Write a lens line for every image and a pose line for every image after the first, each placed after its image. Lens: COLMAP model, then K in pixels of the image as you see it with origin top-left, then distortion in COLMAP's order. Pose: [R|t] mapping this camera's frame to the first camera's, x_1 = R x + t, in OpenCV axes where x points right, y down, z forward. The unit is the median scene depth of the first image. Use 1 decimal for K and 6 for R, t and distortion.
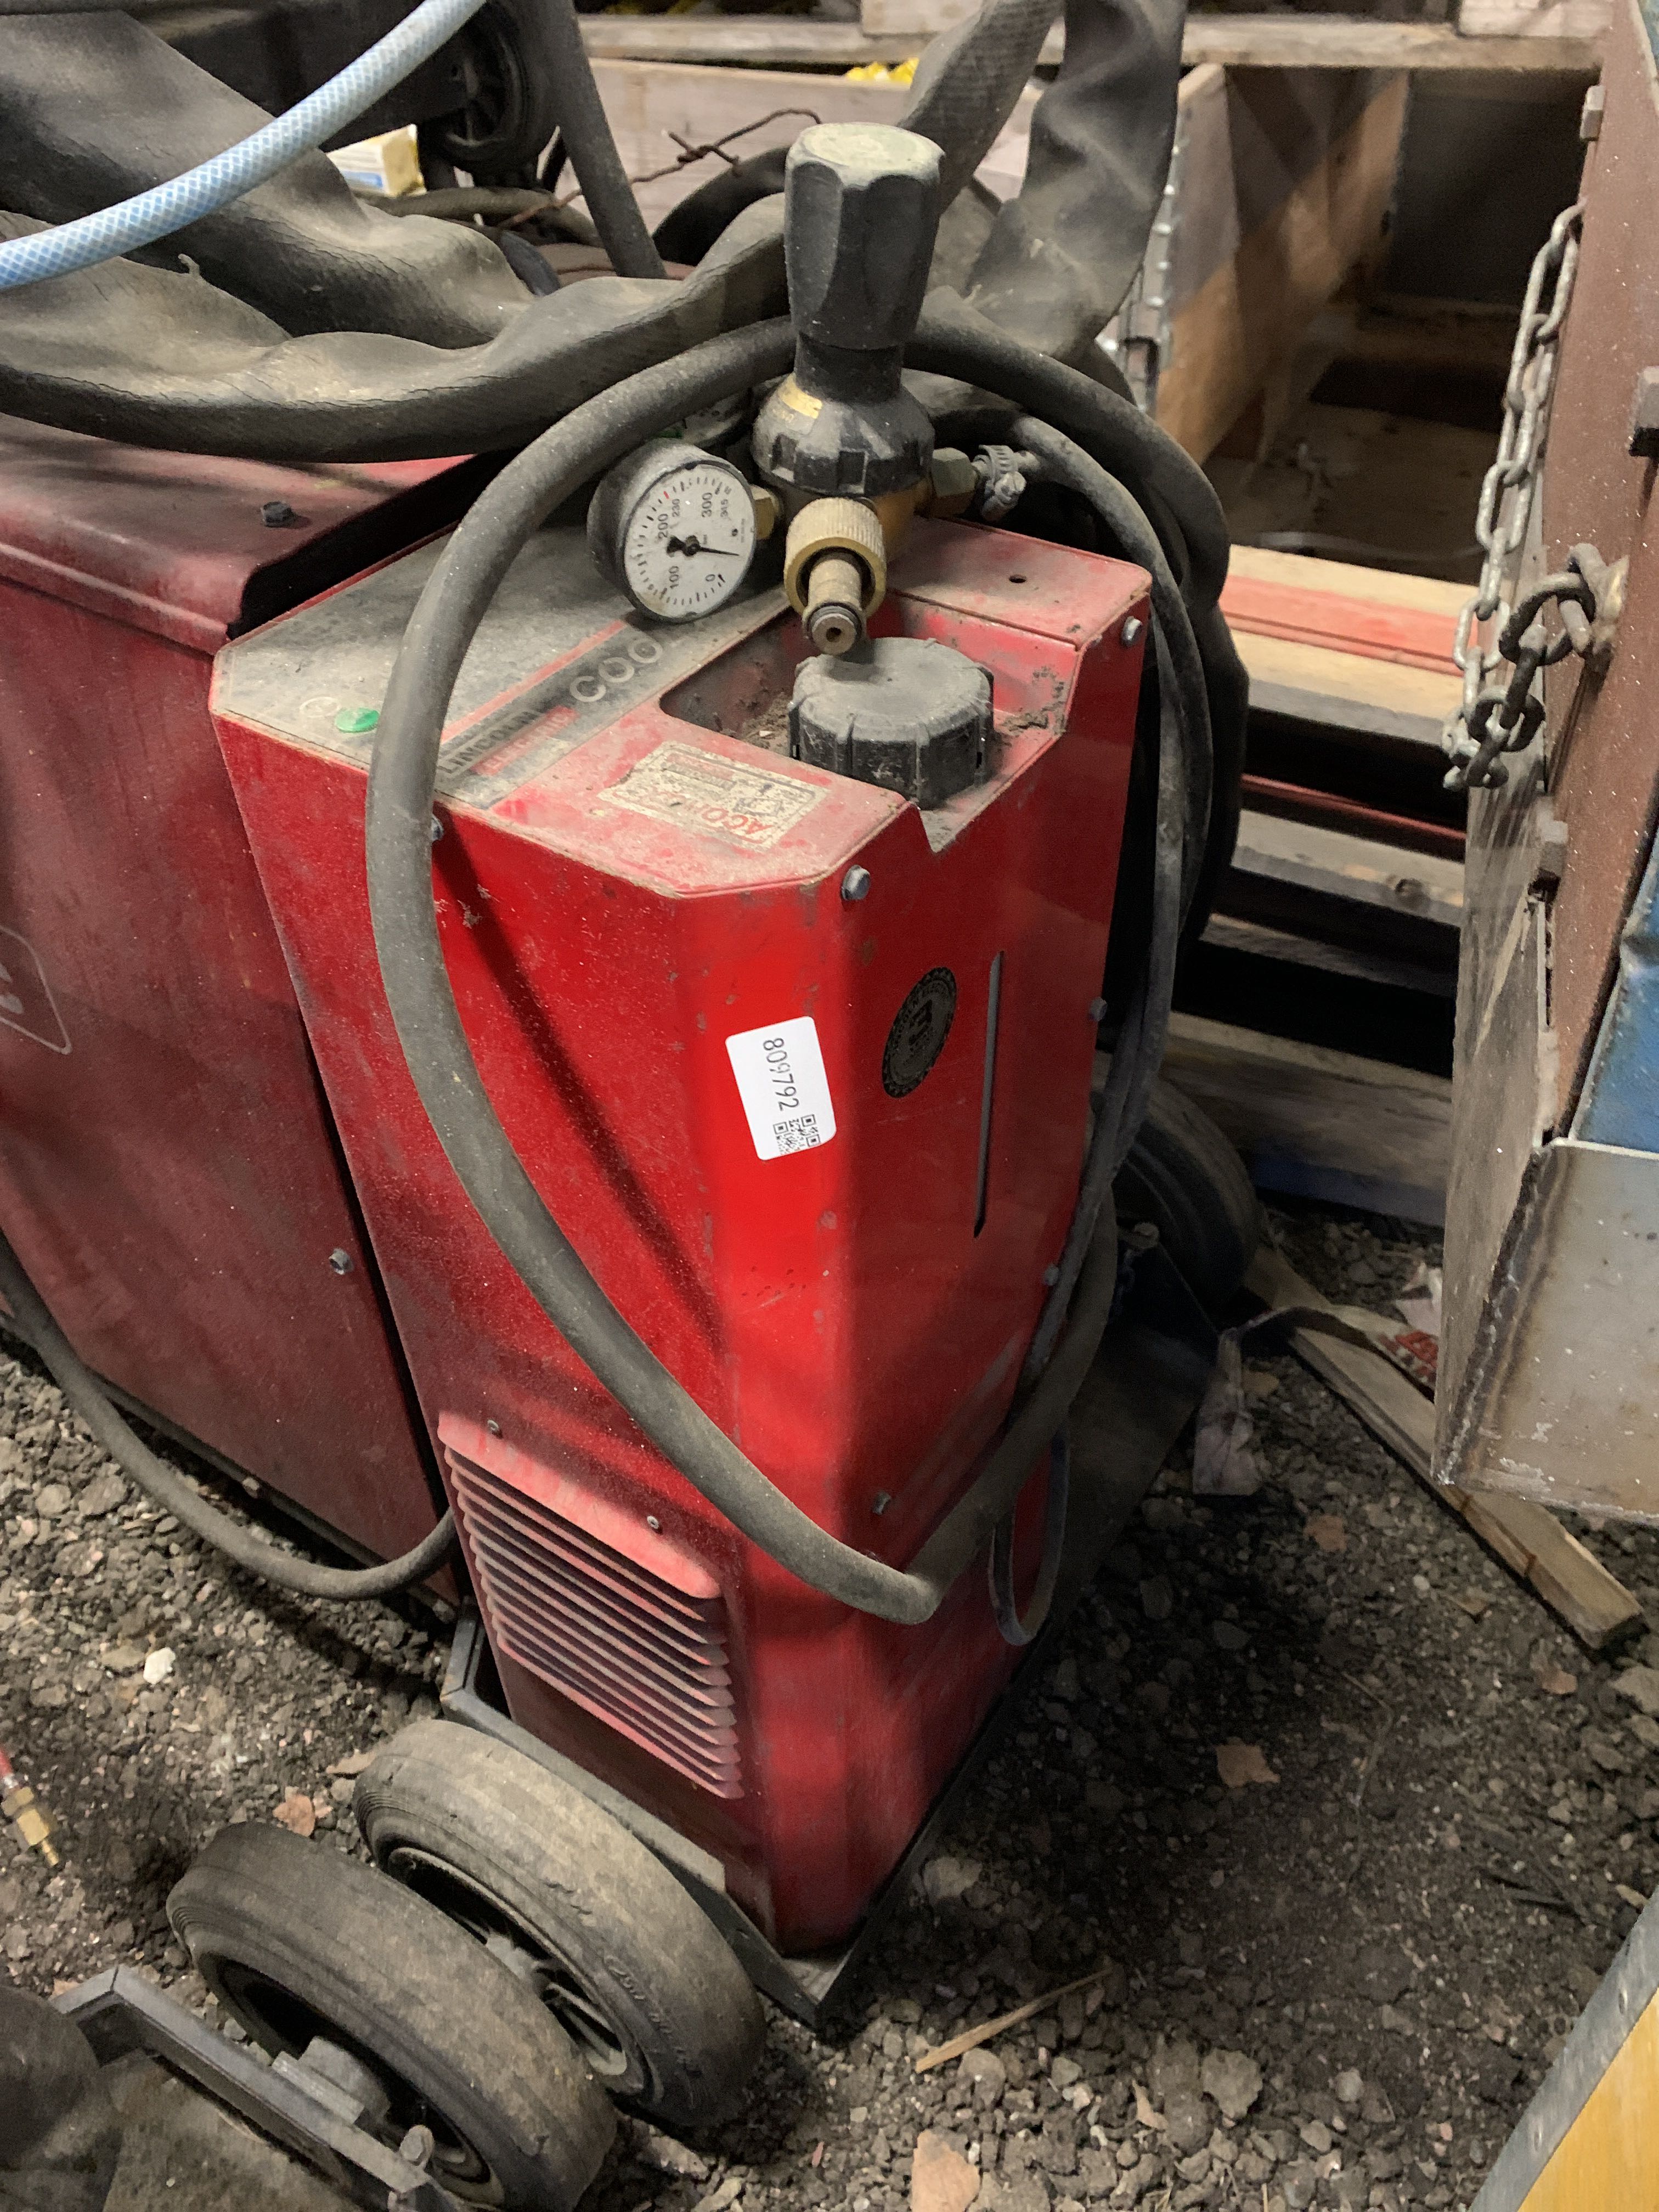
lens RADIAL K [[1698.2, 0, 916.1], [0, 1698.2, 1110.0], [0, 0, 1]] dist [-0.013173, 0.012756]
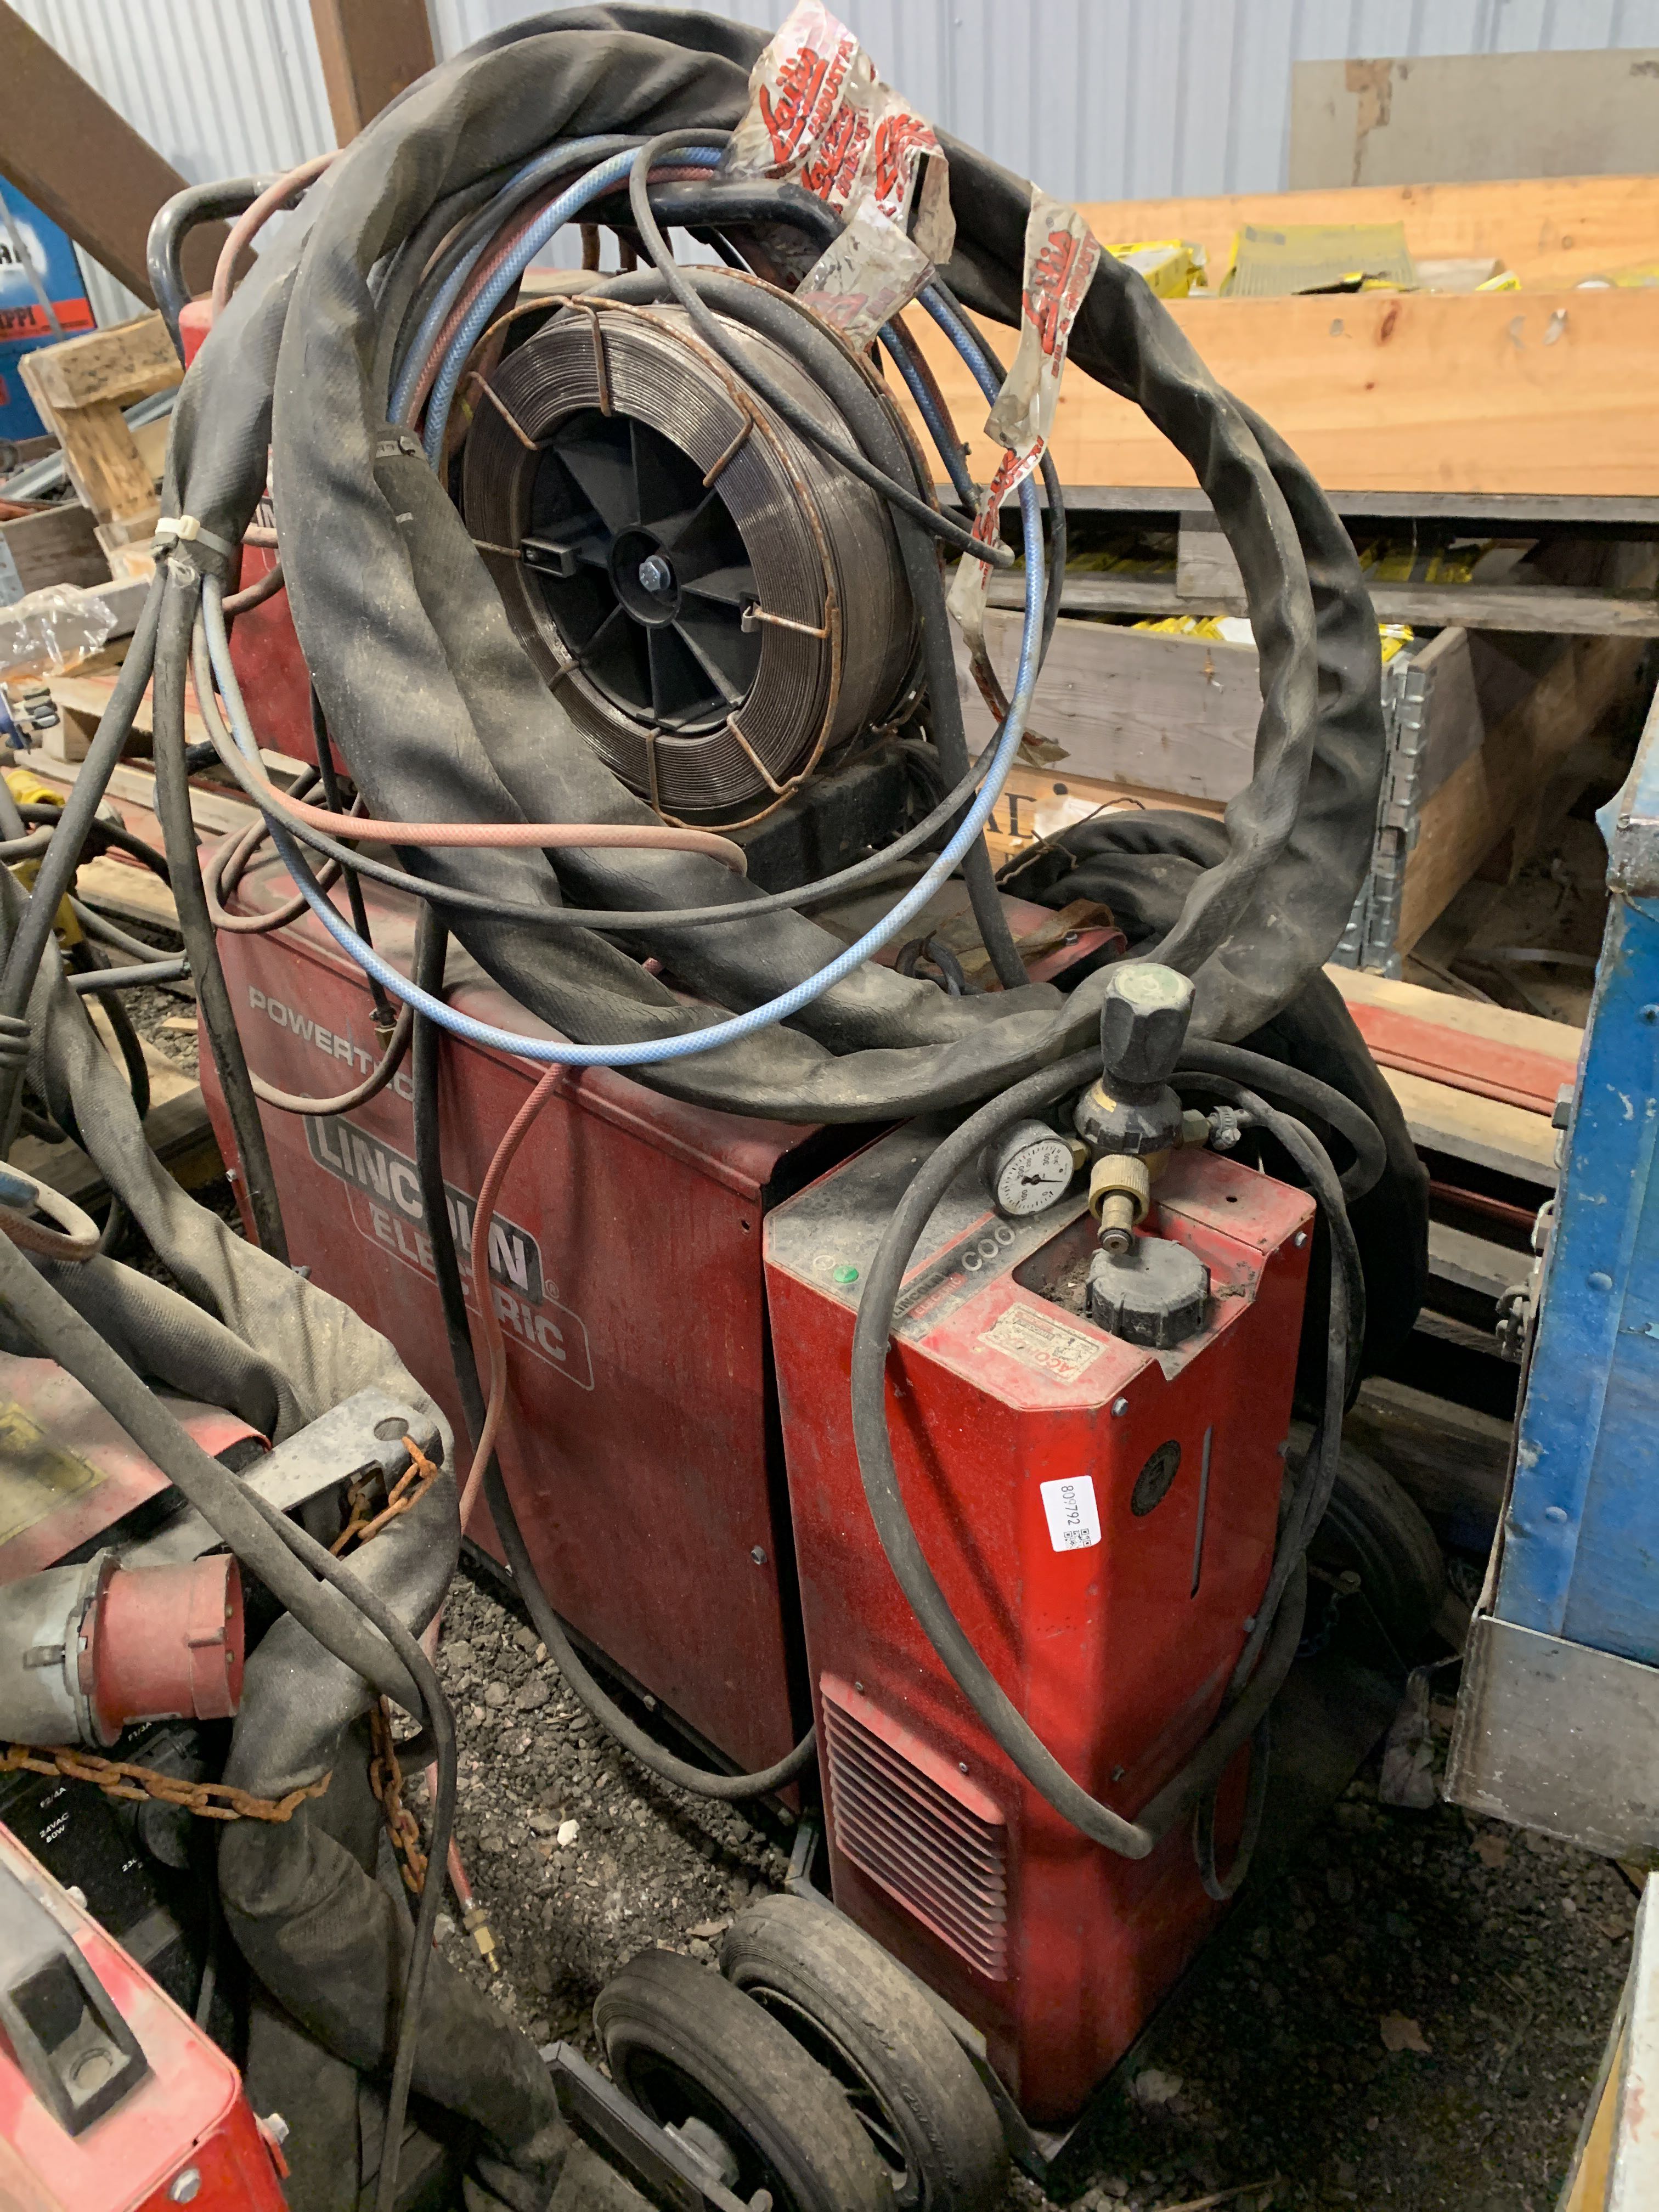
lens RADIAL K [[1718.6, 0, 842.6], [0, 1718.6, 1110.0], [0, 0, 1]] dist [0.042651, -0.057702]
pose [[0.977446, 0.052256, -0.204616, 0.018244], [-0.079721, 0.988517, -0.128373, -0.097725], [0.195558, 0.141790, 0.970388, -0.455961]]
